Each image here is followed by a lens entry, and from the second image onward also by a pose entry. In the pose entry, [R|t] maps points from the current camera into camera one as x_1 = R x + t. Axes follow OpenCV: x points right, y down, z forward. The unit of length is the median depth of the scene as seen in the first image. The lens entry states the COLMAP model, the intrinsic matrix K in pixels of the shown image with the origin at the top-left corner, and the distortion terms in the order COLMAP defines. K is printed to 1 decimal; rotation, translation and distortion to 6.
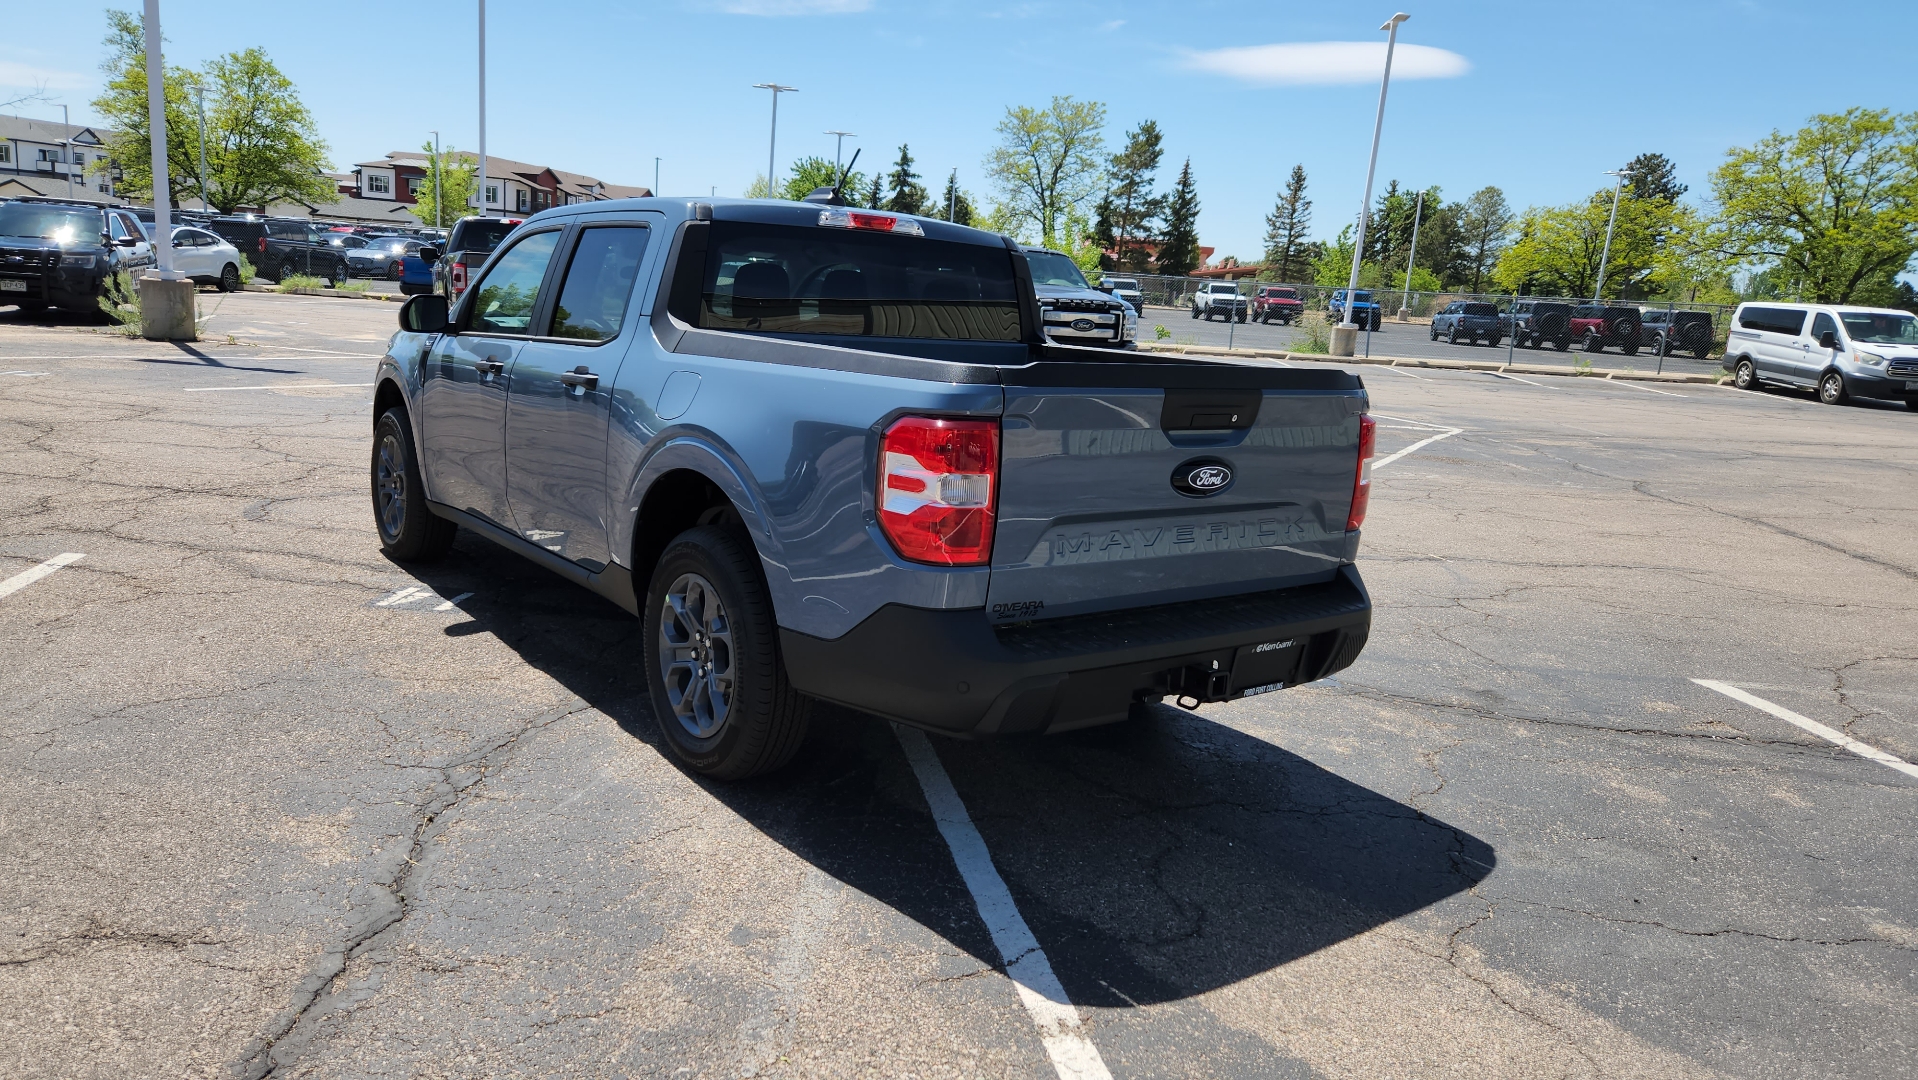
lens RADIAL K [[1281.3, 0, 939.6], [0, 1281.3, 528.5], [0, 0, 1]] dist [0.070404, -0.057095]
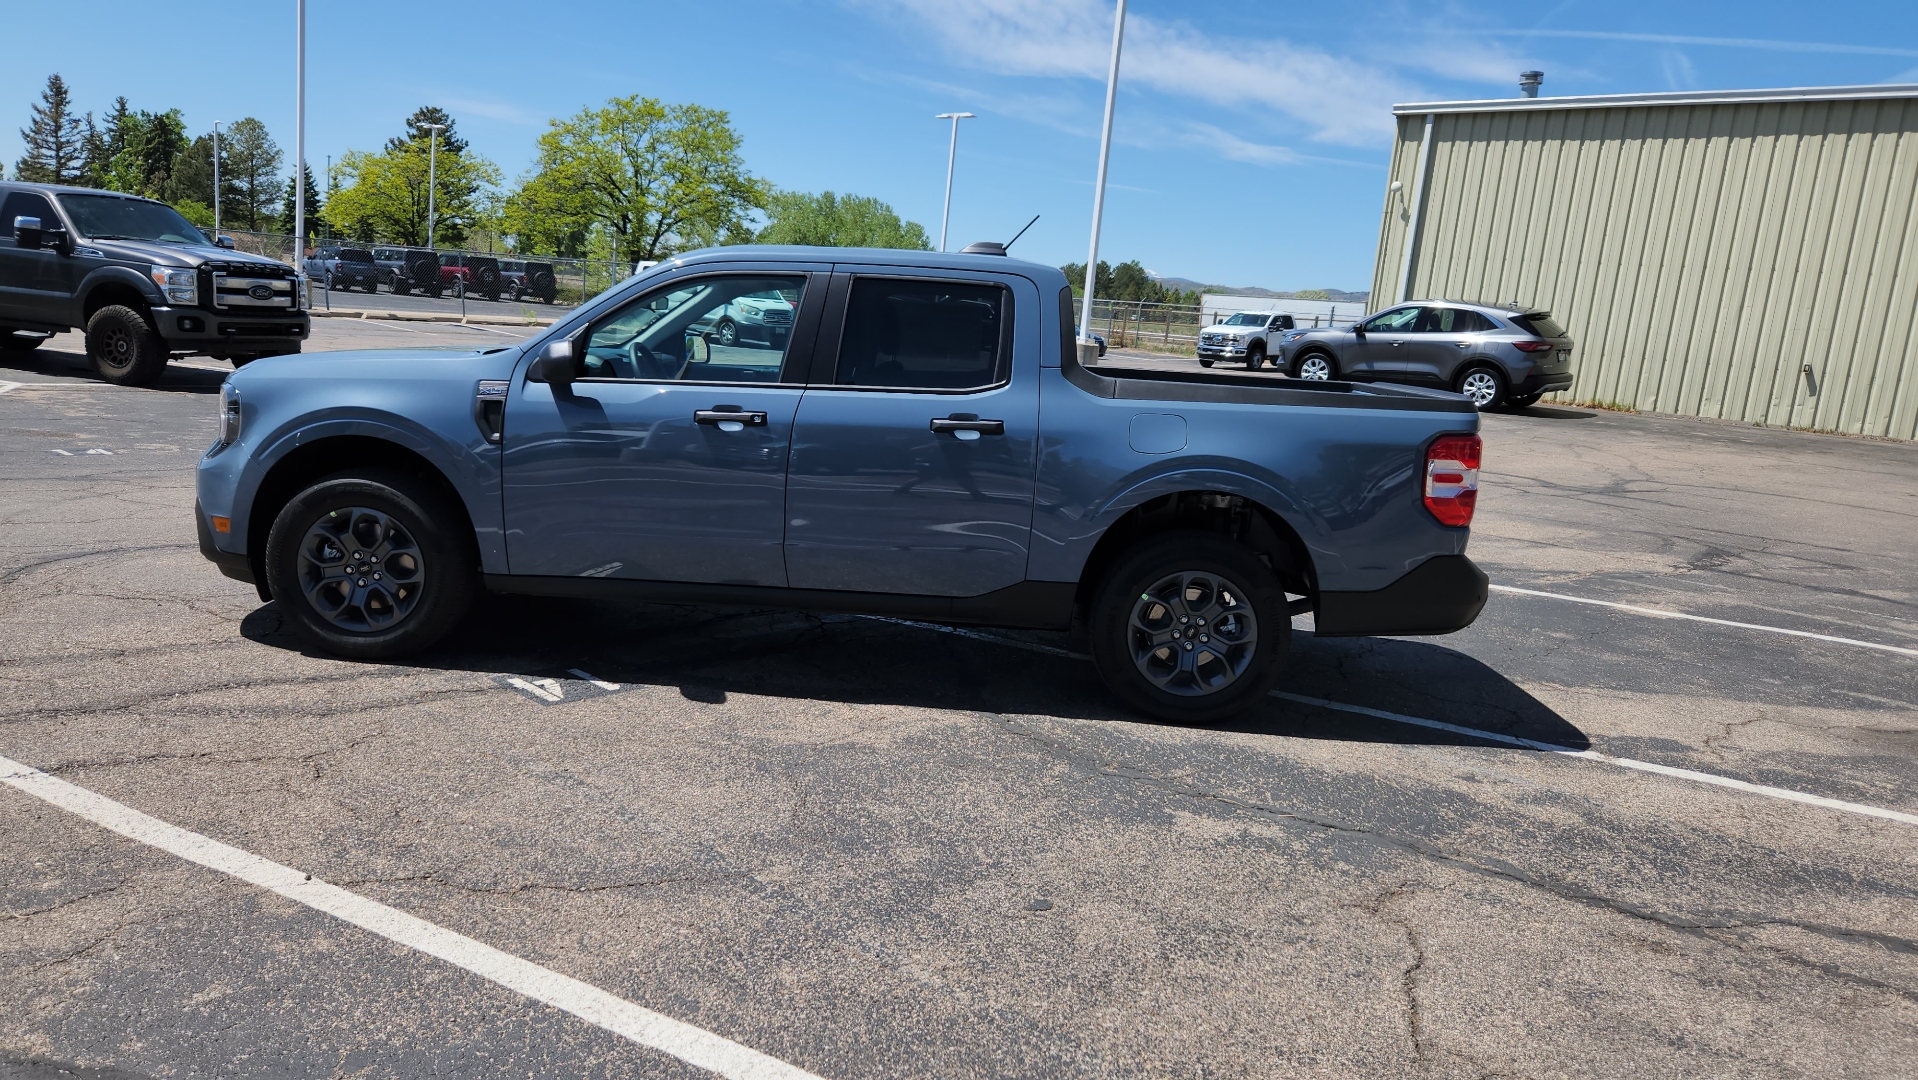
lens RADIAL K [[1281.3, 0, 925.9], [0, 1281.3, 519.8], [0, 0, 1]] dist [0.070404, -0.057095]
pose [[0.636136, -0.141723, 0.758450, -0.169931], [0.110771, 0.989578, 0.092003, -0.020846], [-0.763584, 0.025488, 0.645205, 0.048072]]
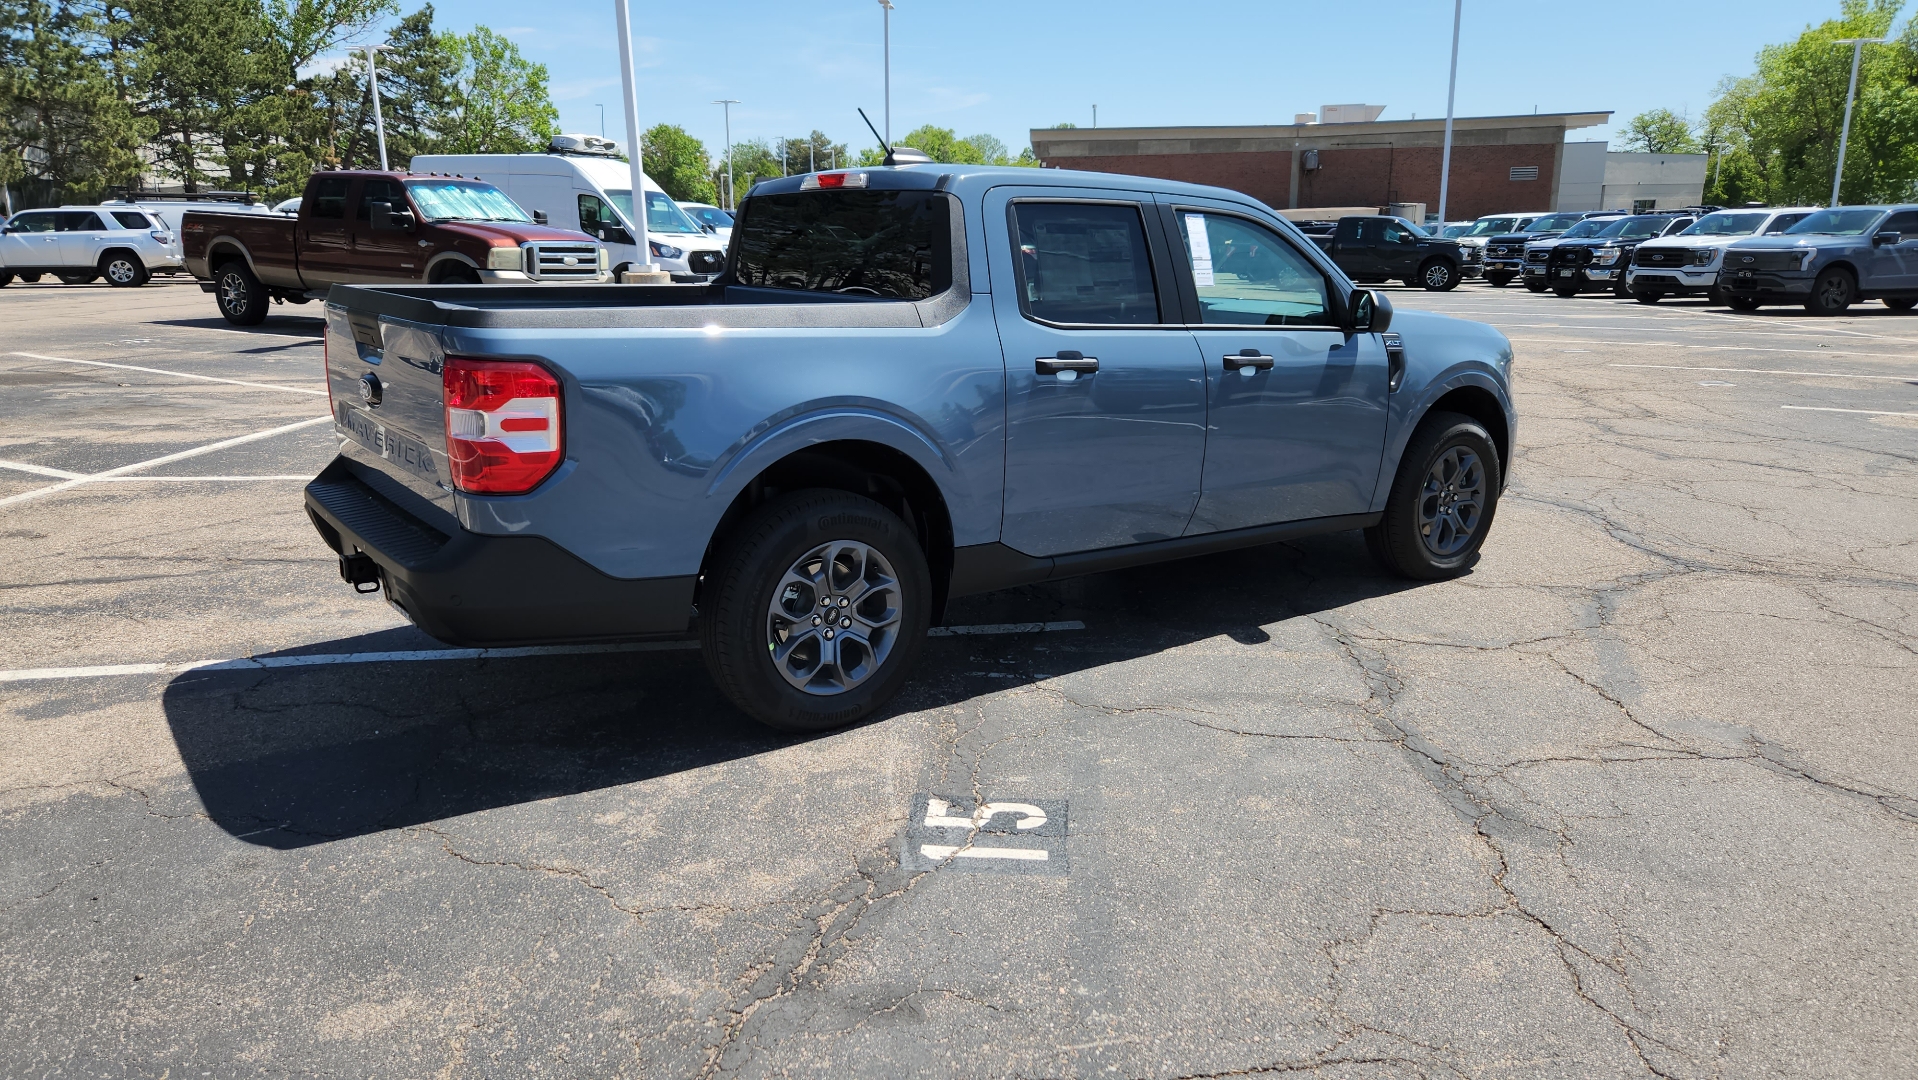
lens RADIAL K [[1281.0, 0, 929.9], [0, 1281.0, 537.5], [0, 0, 1]] dist [0.066395, -0.051932]
pose [[-0.019249, 0.163610, -0.986337, 0.155983], [-0.190861, 0.967777, 0.164256, -0.022578], [0.981428, 0.191415, 0.012598, 0.173208]]
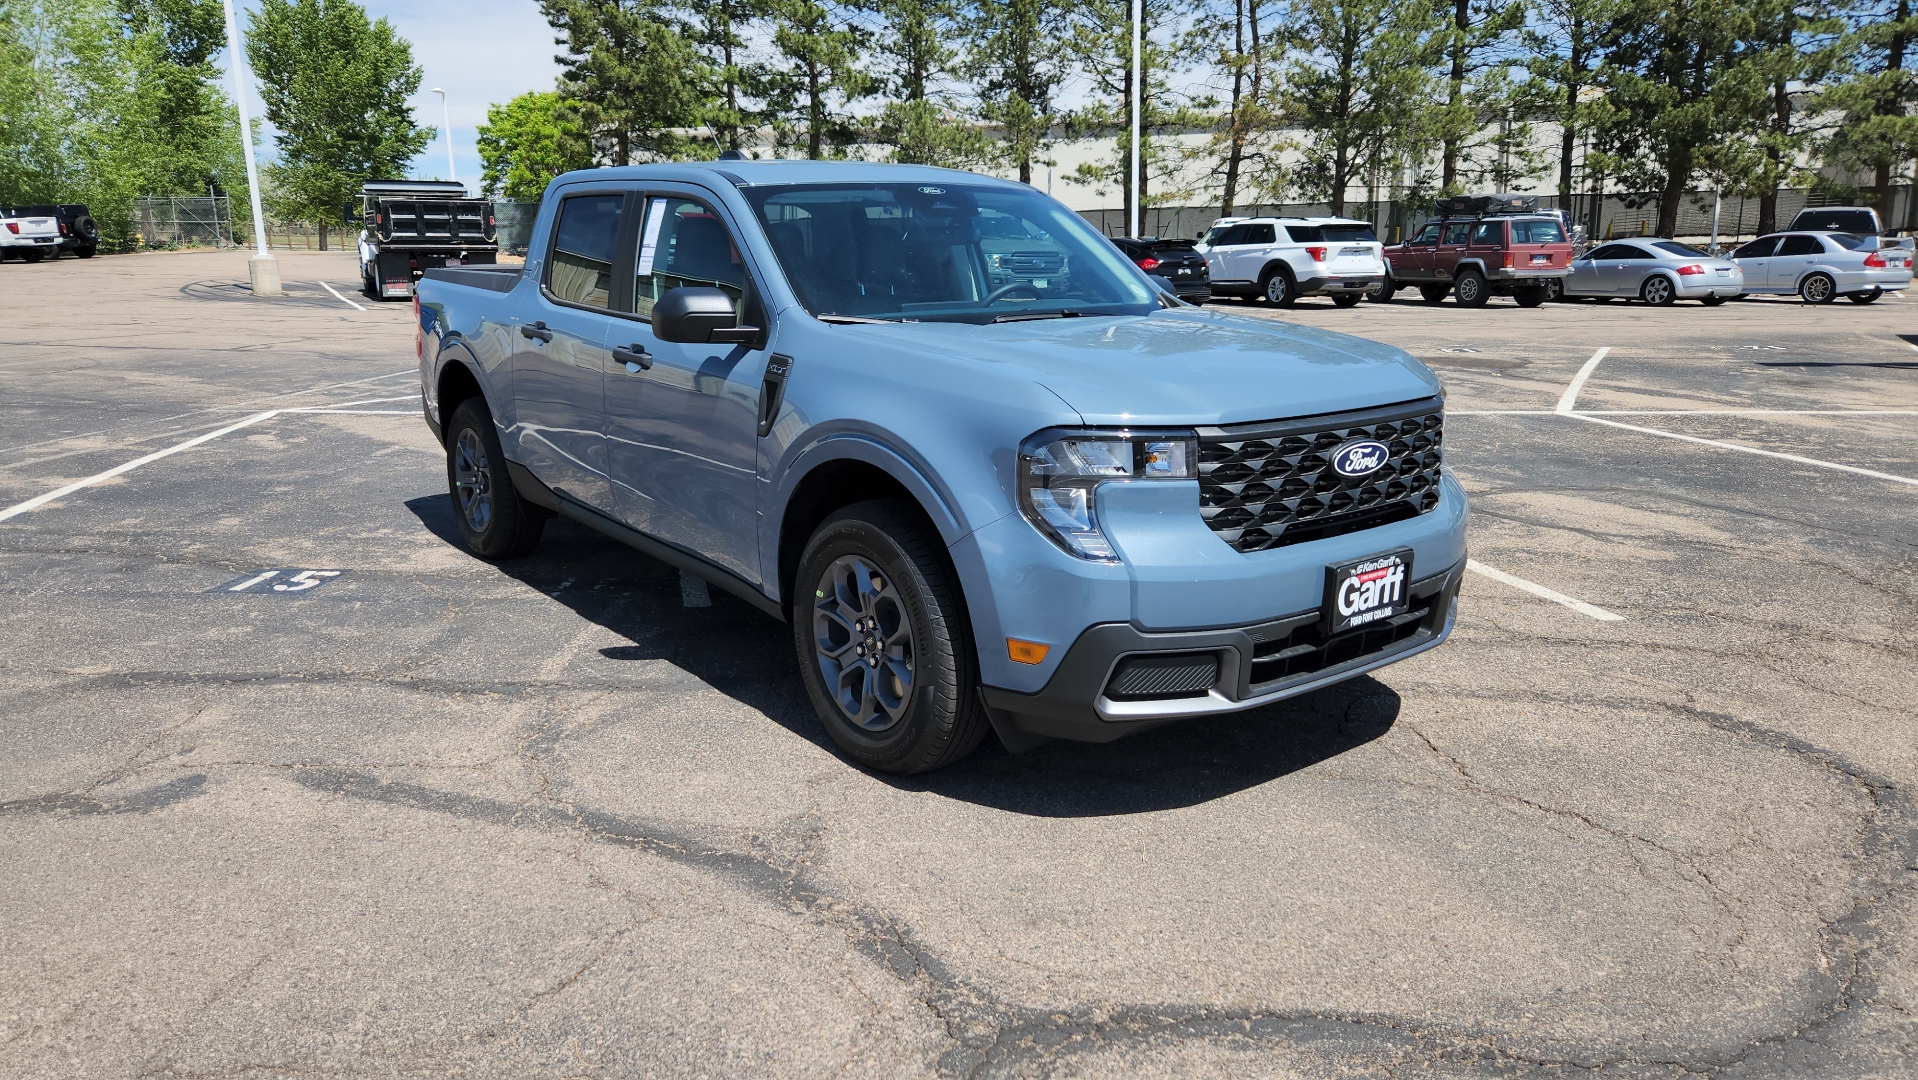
lens RADIAL K [[1282.4, 0, 924.8], [0, 1282.4, 531.6], [0, 0, 1]] dist [0.055136, -0.039922]
pose [[-0.998148, -0.060086, -0.009469, -0.042475], [-0.058948, 0.917137, 0.394189, -0.067675], [-0.015001, 0.394018, -0.918980, 0.356781]]
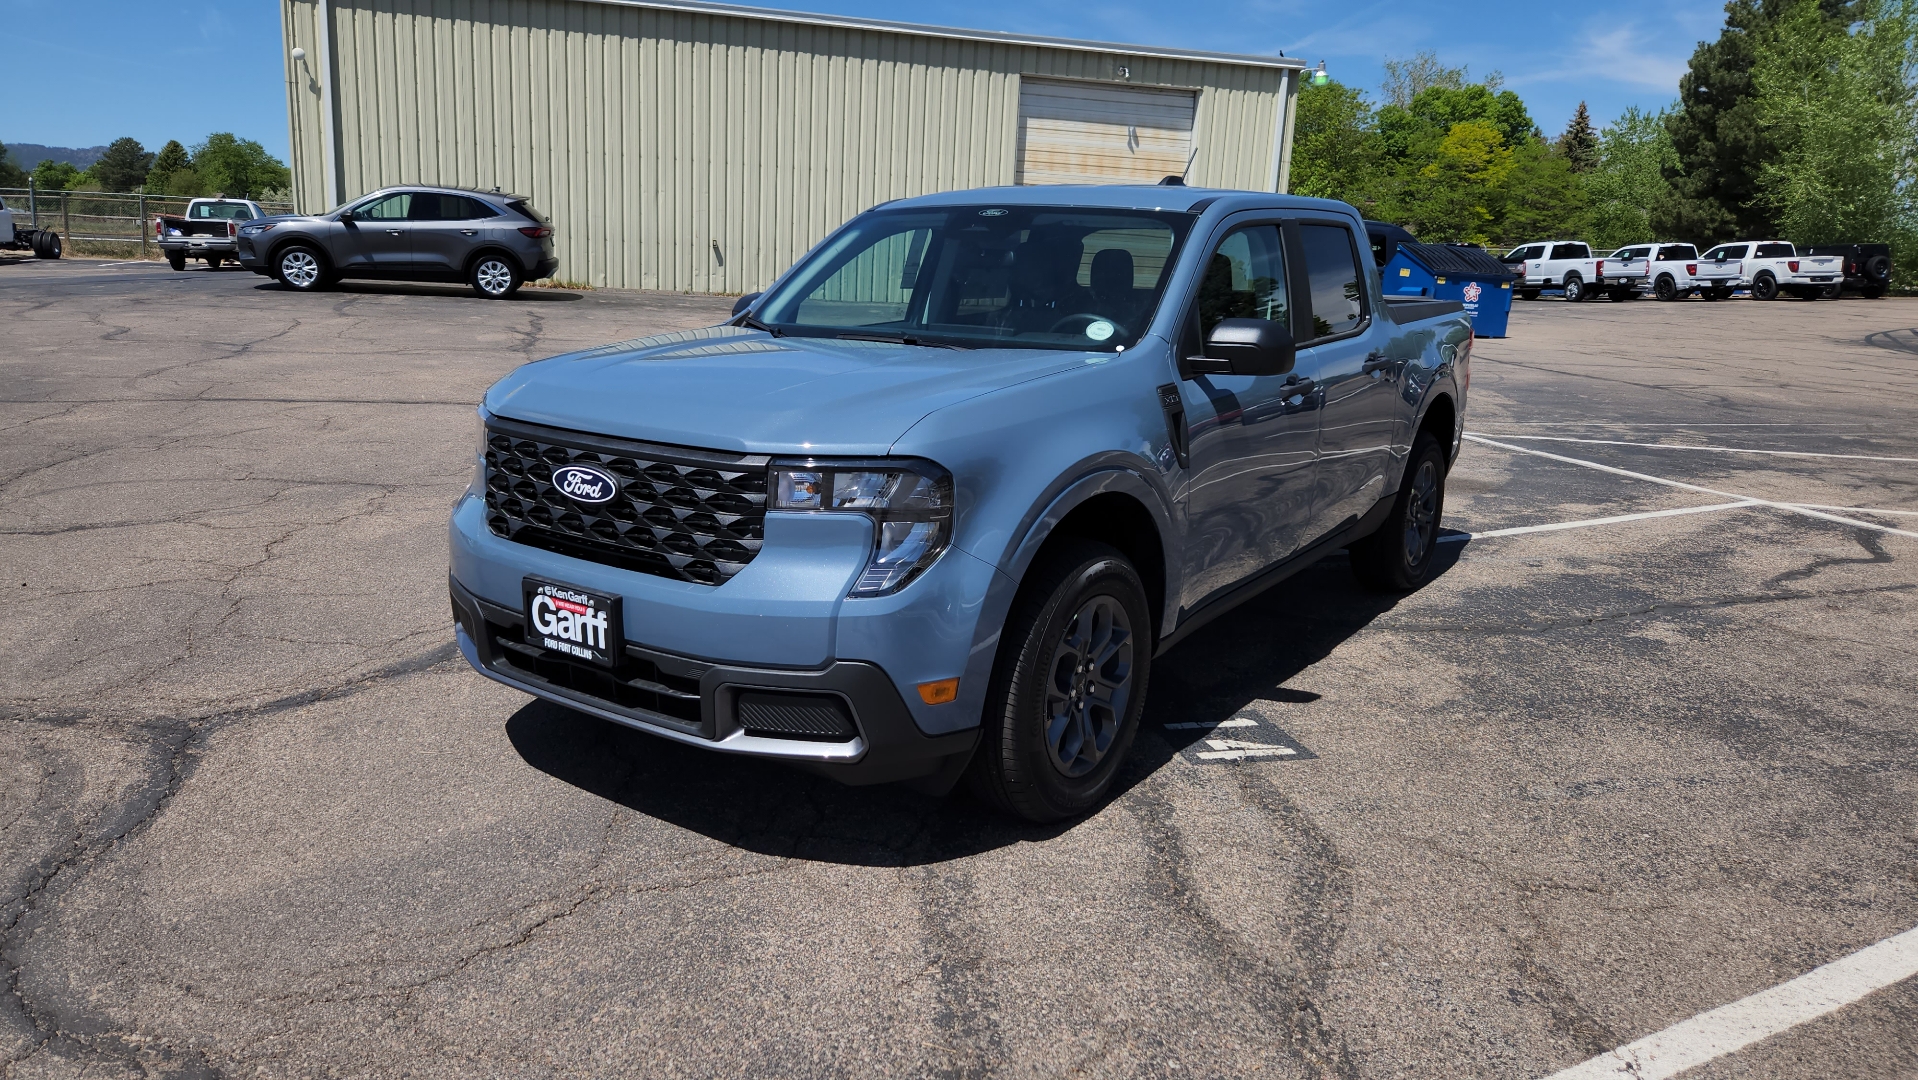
lens RADIAL K [[1281.0, 0, 922.3], [0, 1281.0, 533.6], [0, 0, 1]] dist [0.066395, -0.051932]
pose [[-0.294046, -0.273218, 0.915909, -0.186842], [0.125523, 0.938934, 0.320385, -0.058493], [-0.947513, 0.209175, -0.241795, 0.251921]]
